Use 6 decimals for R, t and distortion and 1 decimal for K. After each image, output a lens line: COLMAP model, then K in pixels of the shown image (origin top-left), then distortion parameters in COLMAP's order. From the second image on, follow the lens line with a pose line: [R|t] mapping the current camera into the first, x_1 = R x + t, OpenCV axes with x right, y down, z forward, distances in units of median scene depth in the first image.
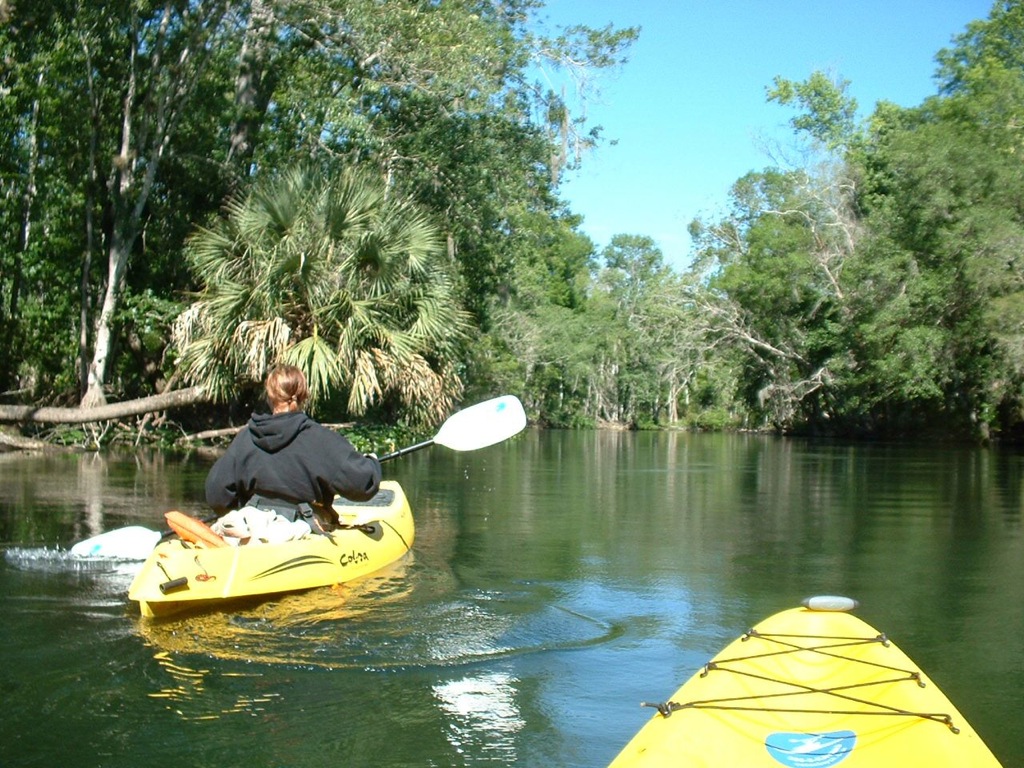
lens RADIAL K [[1148.8, 0, 512.0], [0, 1148.8, 384.0], [0, 0, 1]] dist [-0.293088, 0.515217]
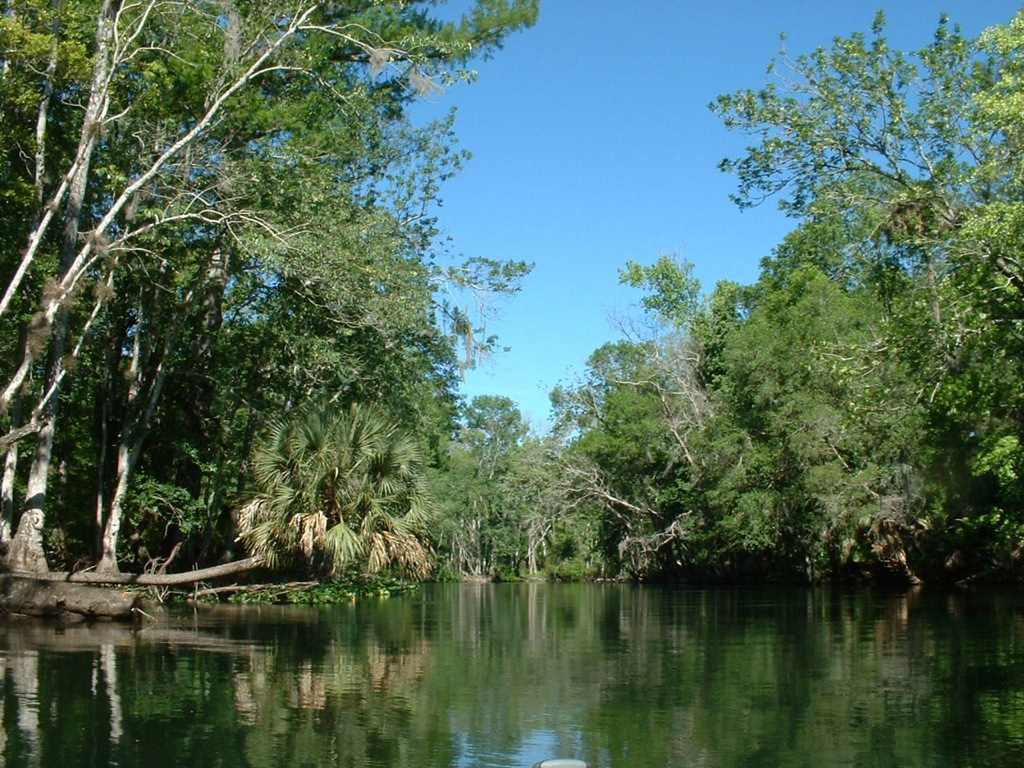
lens RADIAL K [[1246.2, 0, 512.0], [0, 1246.2, 384.0], [0, 0, 1]] dist [-0.155891, 0.016996]
pose [[0.989635, -0.005473, 0.143500, -0.058856], [0.022534, 0.992813, -0.117537, -0.008625], [-0.141825, 0.119553, 0.982646, -0.197637]]
